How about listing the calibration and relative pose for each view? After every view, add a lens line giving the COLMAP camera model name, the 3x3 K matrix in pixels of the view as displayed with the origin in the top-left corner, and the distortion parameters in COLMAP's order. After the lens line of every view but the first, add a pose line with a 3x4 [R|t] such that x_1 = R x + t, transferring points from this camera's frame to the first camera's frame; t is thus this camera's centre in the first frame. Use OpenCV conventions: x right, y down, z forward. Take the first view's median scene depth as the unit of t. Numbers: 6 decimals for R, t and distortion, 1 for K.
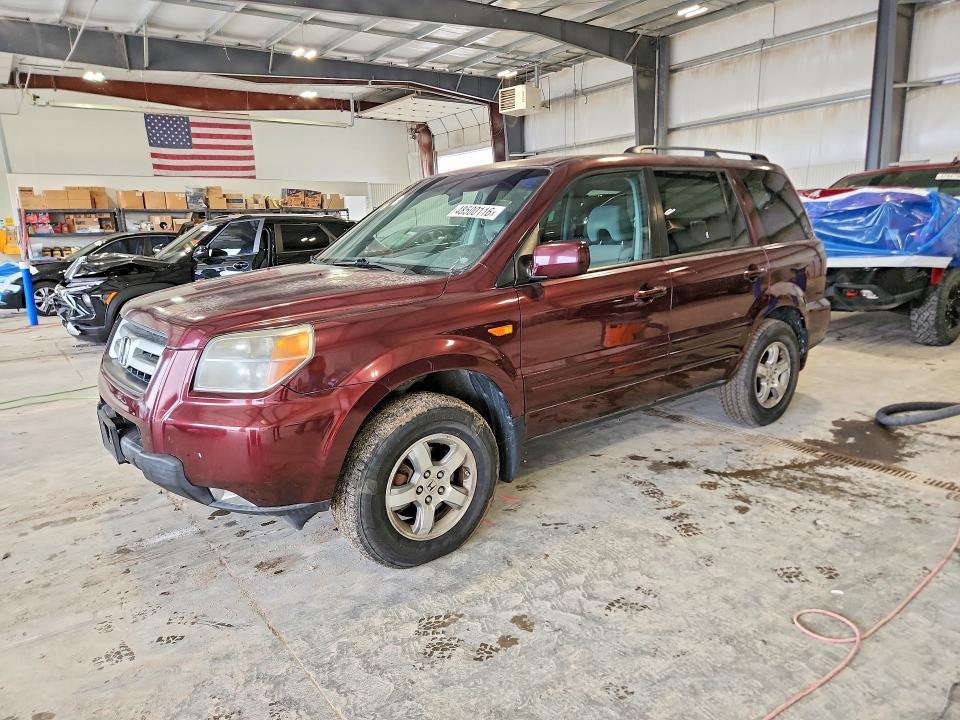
lens RADIAL K [[645.1, 0, 489.0], [0, 645.1, 357.7], [0, 0, 1]] dist [0.049432, -0.037541]
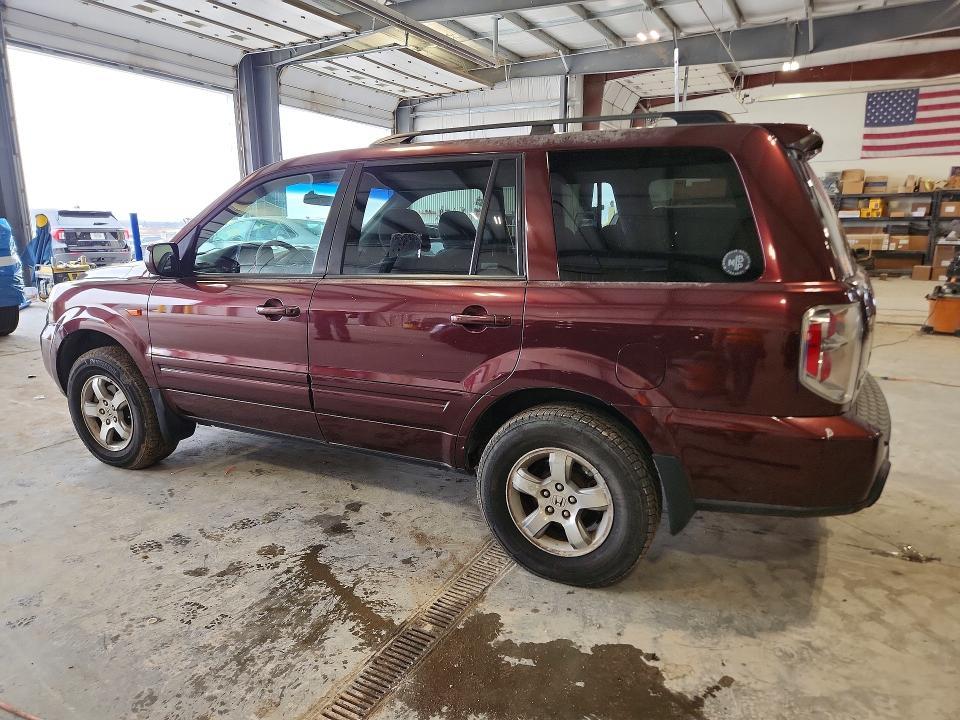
lens RADIAL K [[645.1, 0, 489.0], [0, 645.1, 357.7], [0, 0, 1]] dist [0.049432, -0.037541]
pose [[0.409055, 0.217952, -0.886099, 1.066721], [-0.193834, 0.969650, 0.149023, -0.207205], [0.891685, 0.110797, 0.438886, 0.801504]]
